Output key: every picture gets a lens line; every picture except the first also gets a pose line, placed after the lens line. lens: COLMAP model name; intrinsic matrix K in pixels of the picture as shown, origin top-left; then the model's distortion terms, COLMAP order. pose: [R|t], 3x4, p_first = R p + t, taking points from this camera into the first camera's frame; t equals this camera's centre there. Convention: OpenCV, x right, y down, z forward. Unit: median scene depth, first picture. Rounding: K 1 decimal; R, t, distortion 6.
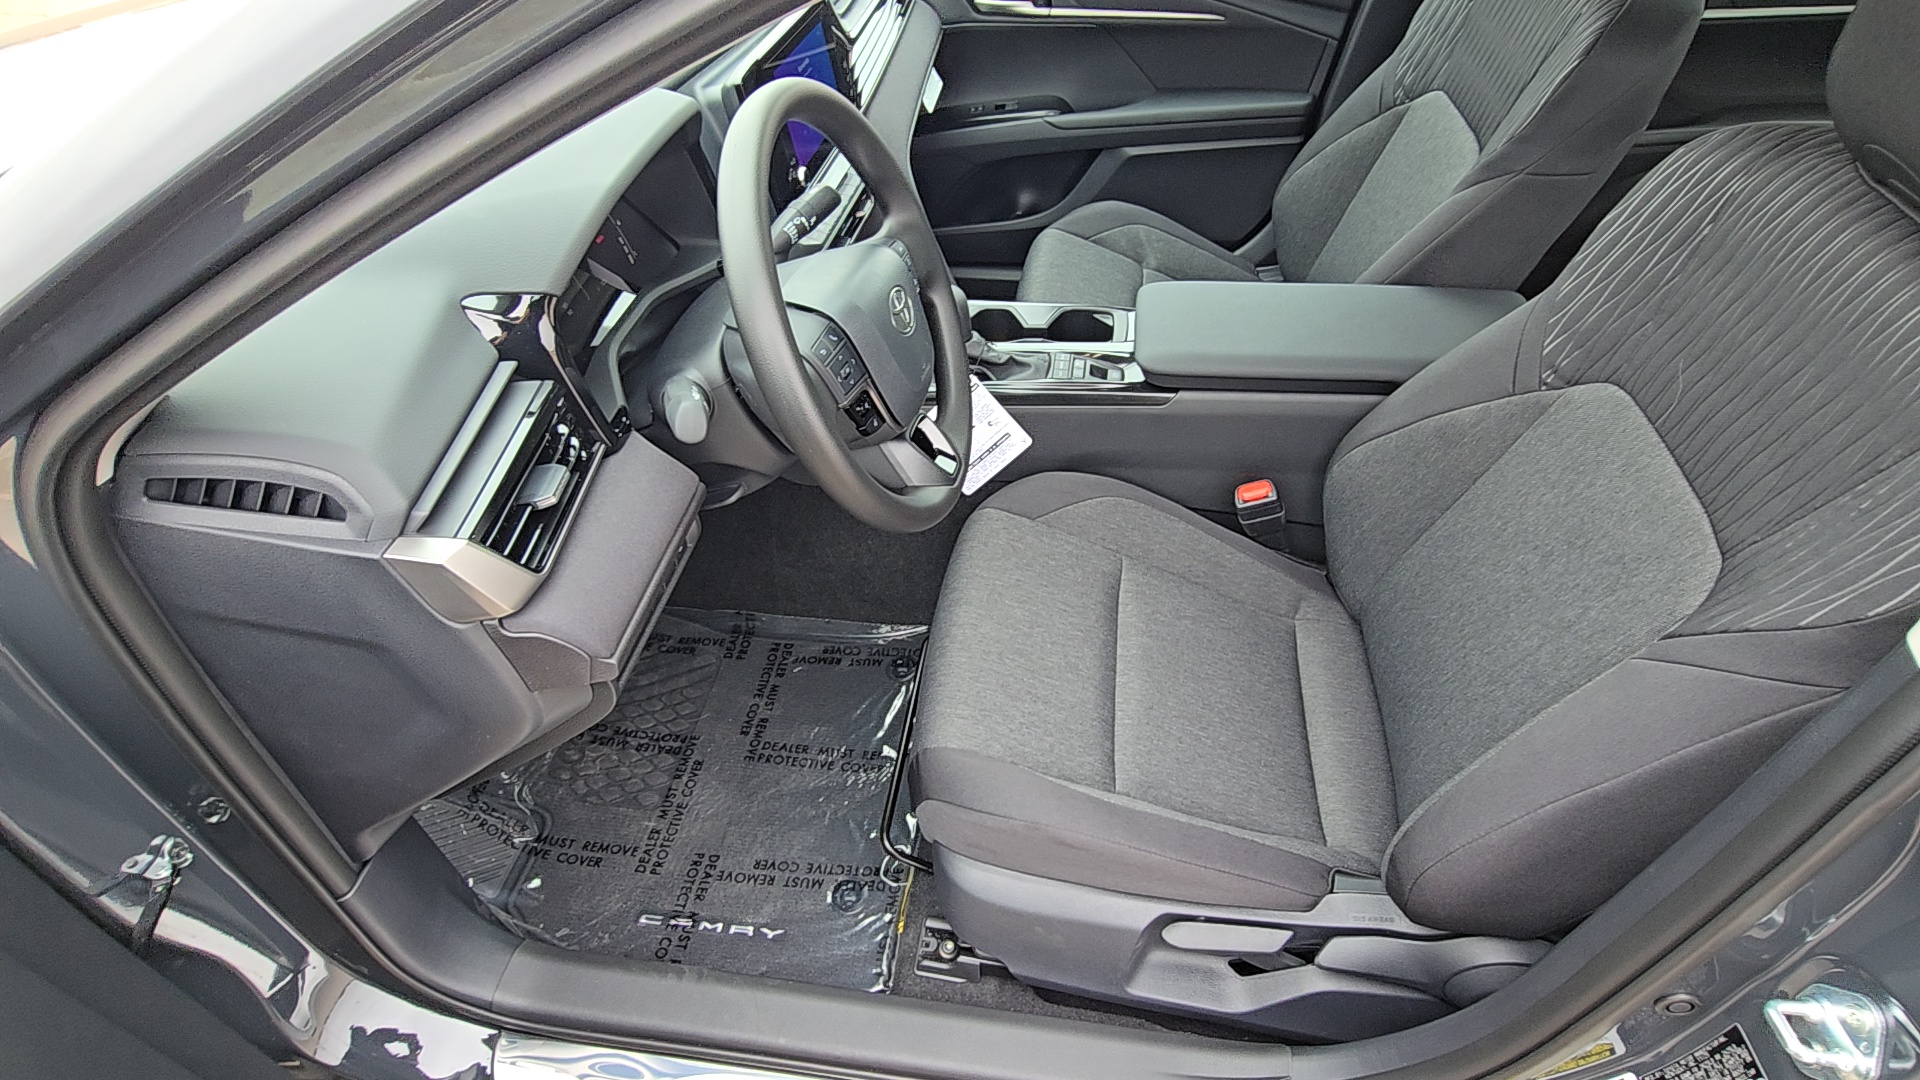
lens RADIAL K [[984.9, 0, 962.5], [0, 984.9, 524.1], [0, 0, 1]] dist [-0.003210, 0.004214]
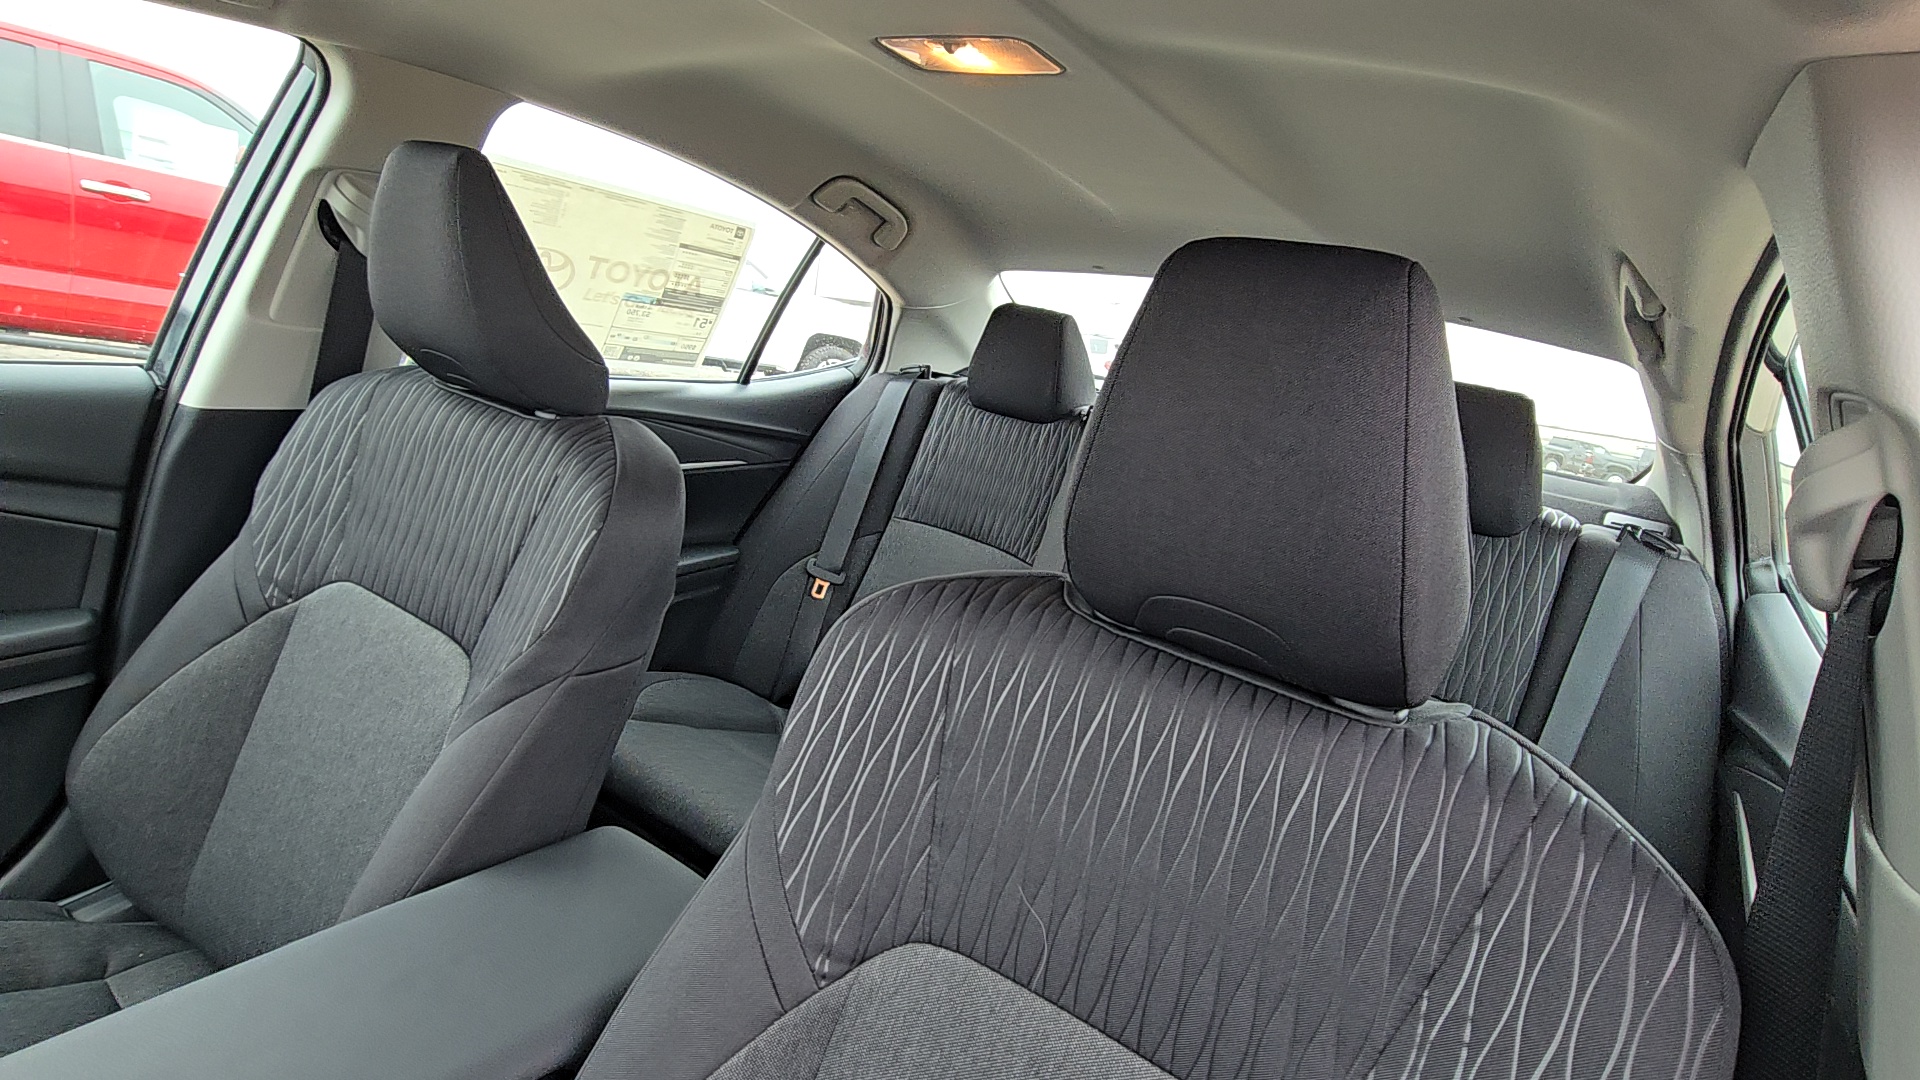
lens RADIAL K [[984.9, 0, 947.0], [0, 984.9, 540.4], [0, 0, 1]] dist [-0.003210, 0.004214]
pose [[0.438095, -0.081244, 0.895250, 0.061107], [0.444274, 0.885344, -0.137063, -0.221384], [-0.781469, 0.457783, 0.423959, 0.436199]]
